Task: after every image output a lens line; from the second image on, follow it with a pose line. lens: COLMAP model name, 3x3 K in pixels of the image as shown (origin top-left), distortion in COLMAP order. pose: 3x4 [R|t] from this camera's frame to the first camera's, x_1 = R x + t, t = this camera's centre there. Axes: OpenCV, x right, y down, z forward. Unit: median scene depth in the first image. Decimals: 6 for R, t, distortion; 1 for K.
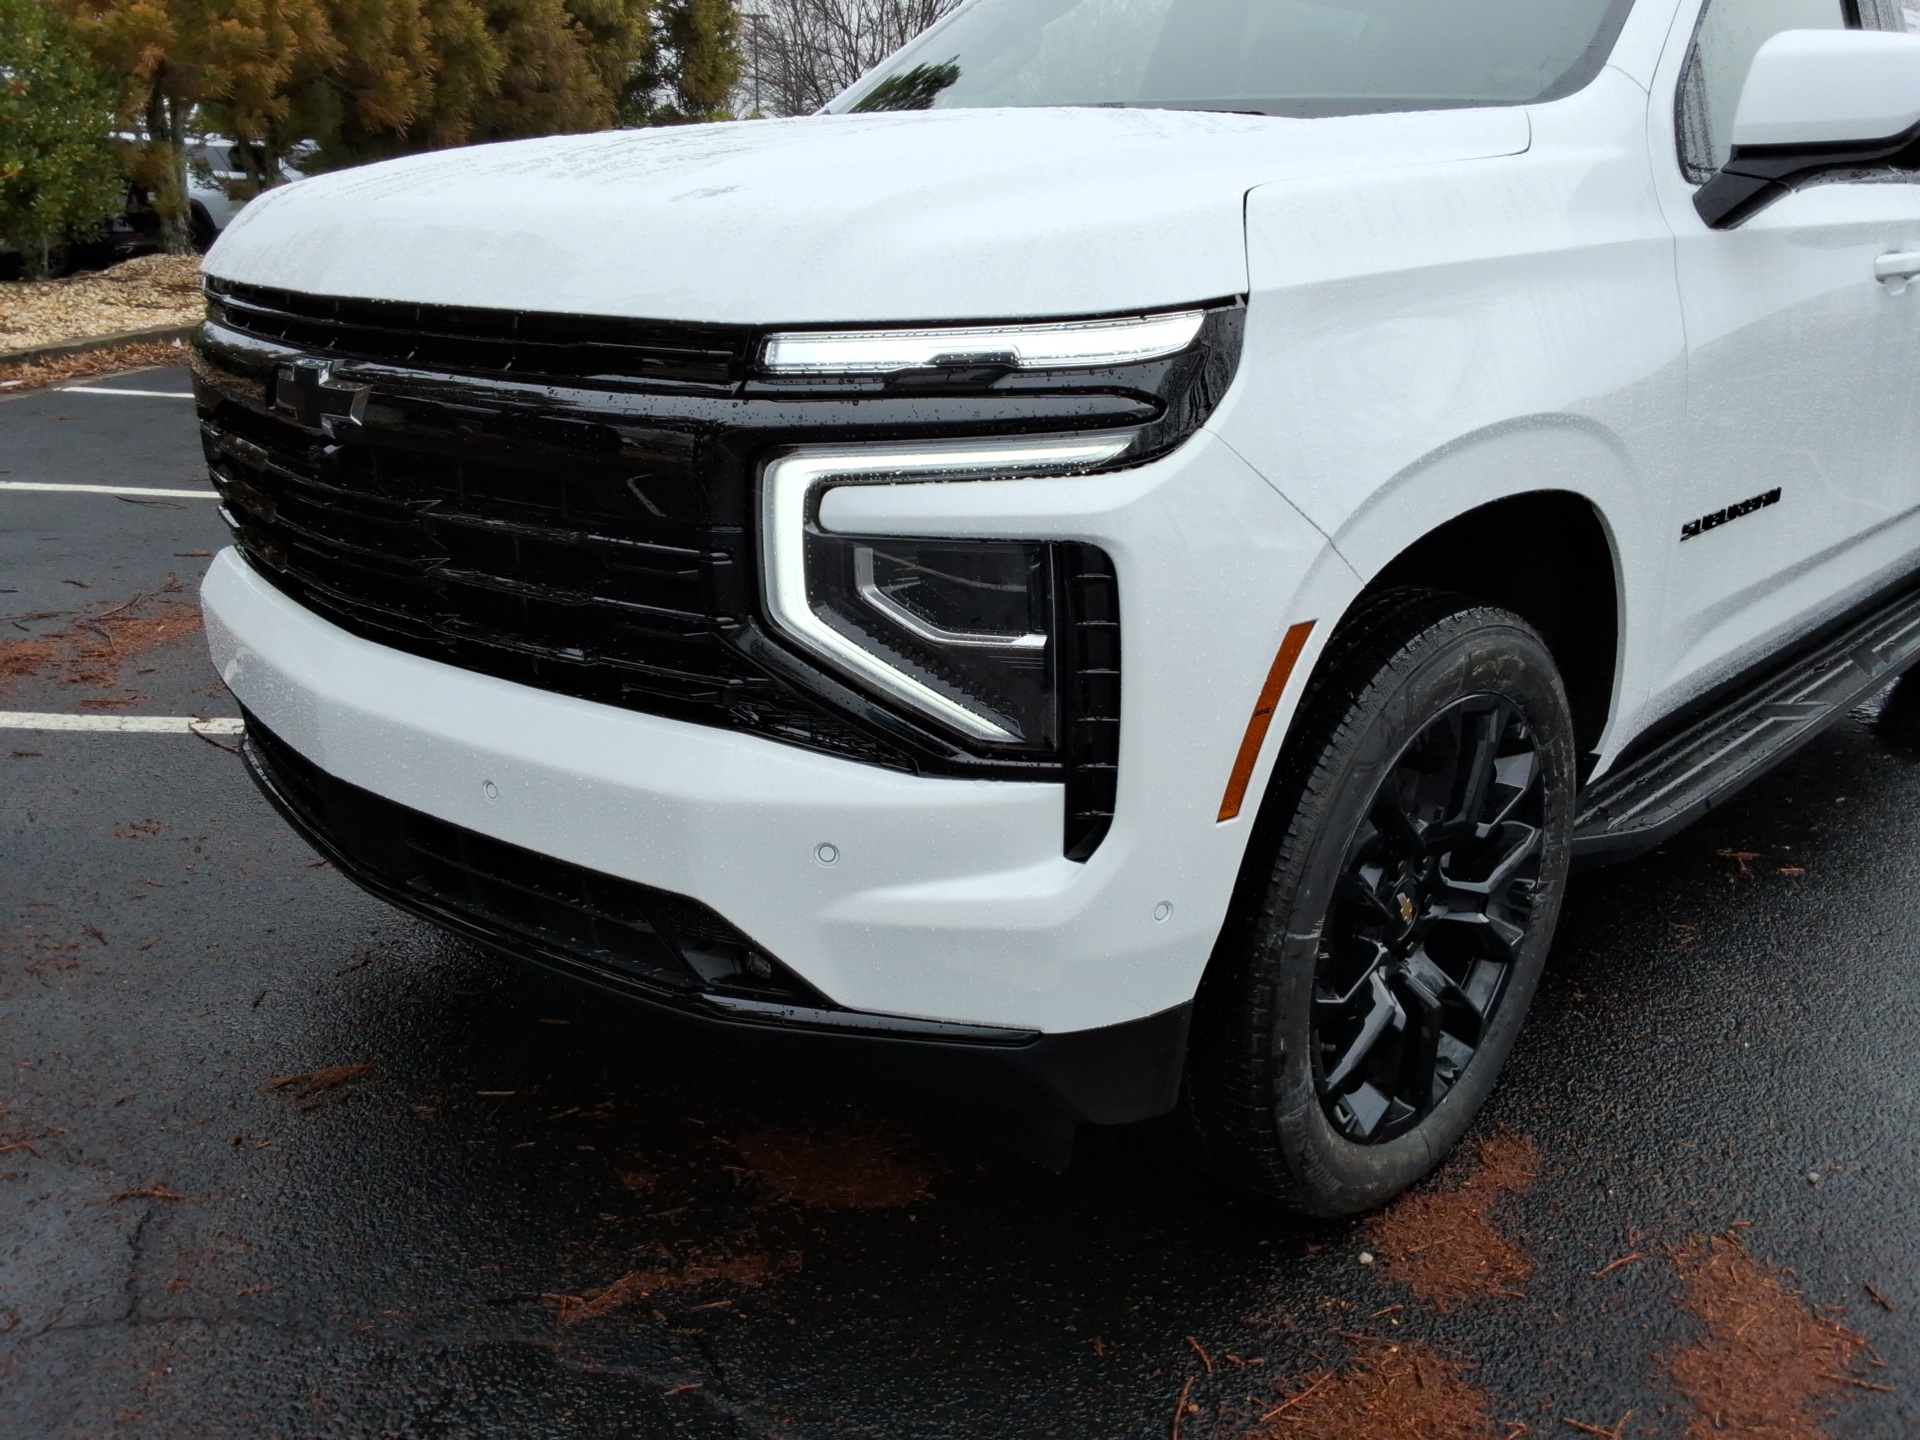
lens RADIAL K [[1527.0, 0, 982.4], [0, 1527.0, 703.3], [0, 0, 1]] dist [0.127762, -0.185631]
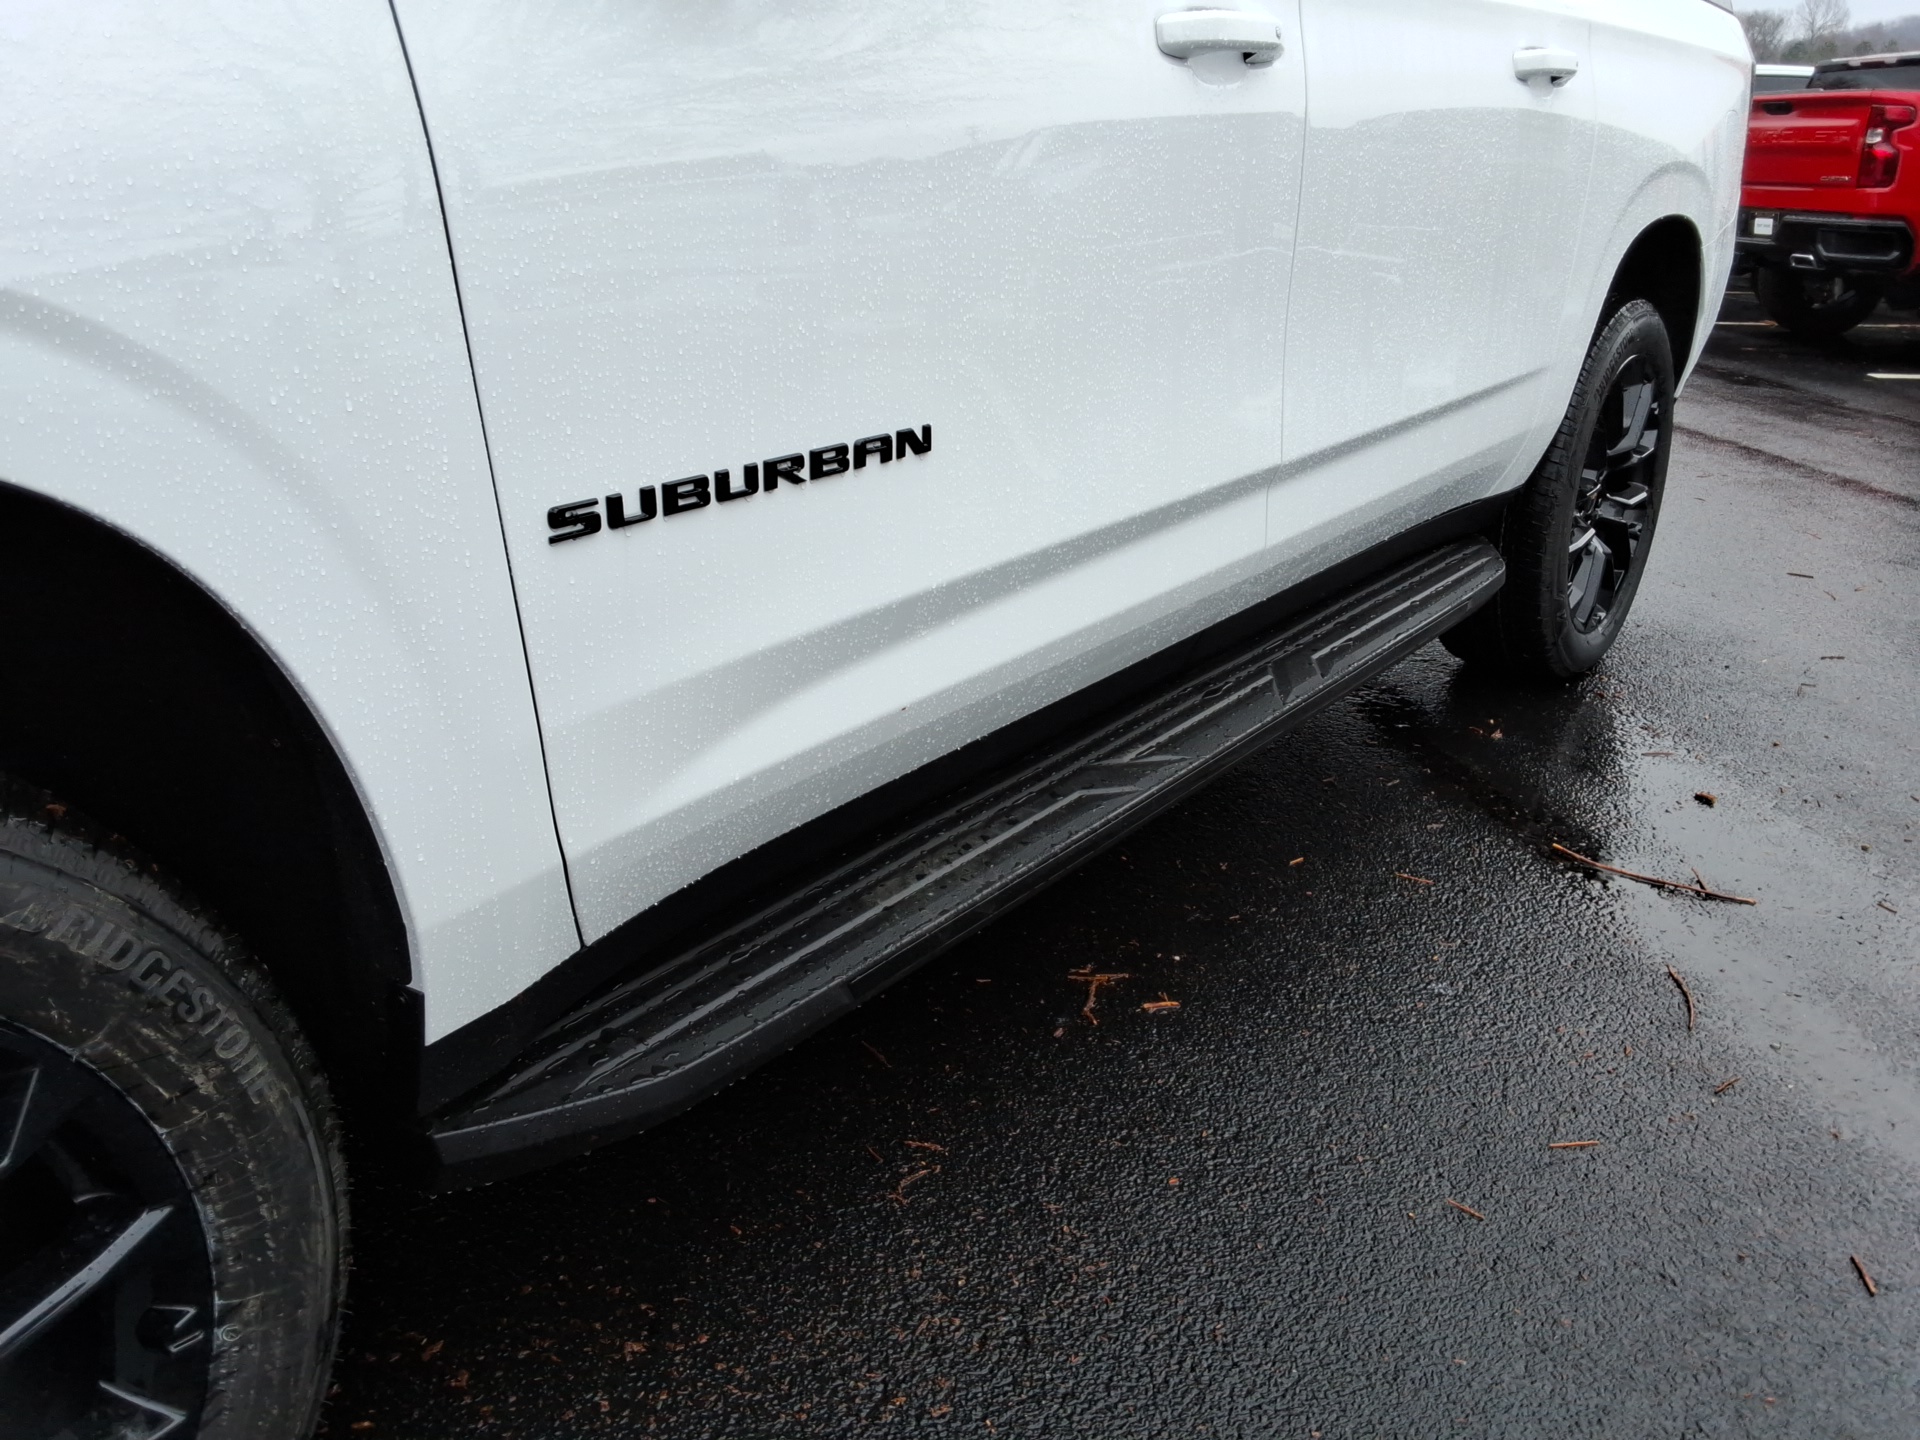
lens RADIAL K [[1546.9, 0, 984.1], [0, 1546.9, 696.3], [0, 0, 1]] dist [0.107338, -0.183621]
pose [[0.992603, -0.031536, 0.117238, 0.465183], [0.026680, 0.998729, 0.042762, -0.066421], [-0.118437, -0.039318, 0.992183, 0.455399]]
